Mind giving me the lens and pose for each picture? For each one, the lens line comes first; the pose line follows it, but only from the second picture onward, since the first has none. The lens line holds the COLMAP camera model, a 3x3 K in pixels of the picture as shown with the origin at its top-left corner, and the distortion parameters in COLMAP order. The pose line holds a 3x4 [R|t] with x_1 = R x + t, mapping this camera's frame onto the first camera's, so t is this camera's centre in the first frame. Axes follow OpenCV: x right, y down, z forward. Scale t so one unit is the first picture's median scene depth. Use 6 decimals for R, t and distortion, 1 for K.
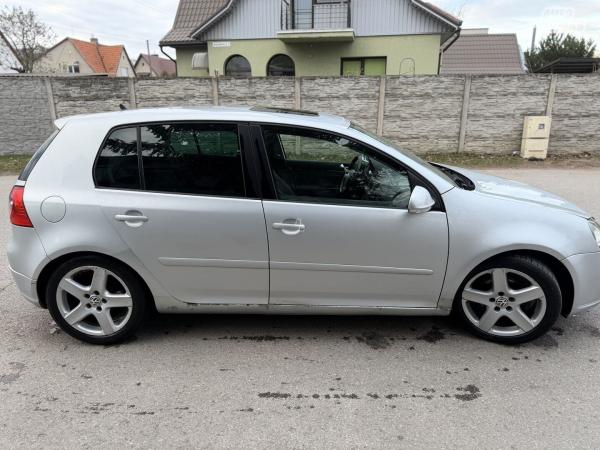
lens RADIAL K [[428.4, 0, 302.5], [0, 428.4, 224.2], [0, 0, 1]] dist [0.056243, -0.079335]
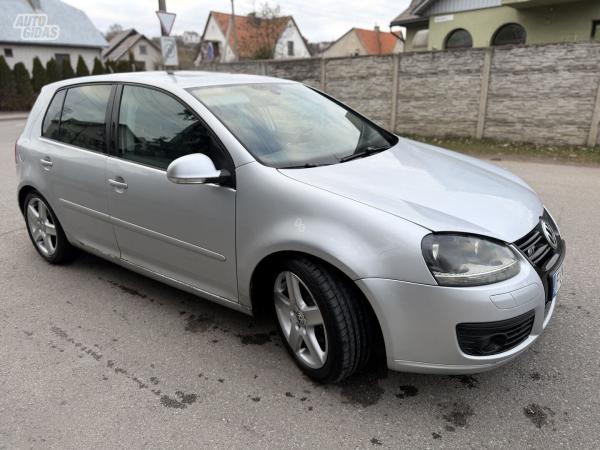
lens RADIAL K [[428.4, 0, 302.5], [0, 428.4, 224.2], [0, 0, 1]] dist [0.056243, -0.079335]
pose [[0.810547, 0.166971, -0.561368, 0.224029], [-0.148800, 0.985758, 0.078350, -0.011182], [0.566456, 0.020025, 0.823849, 0.098257]]
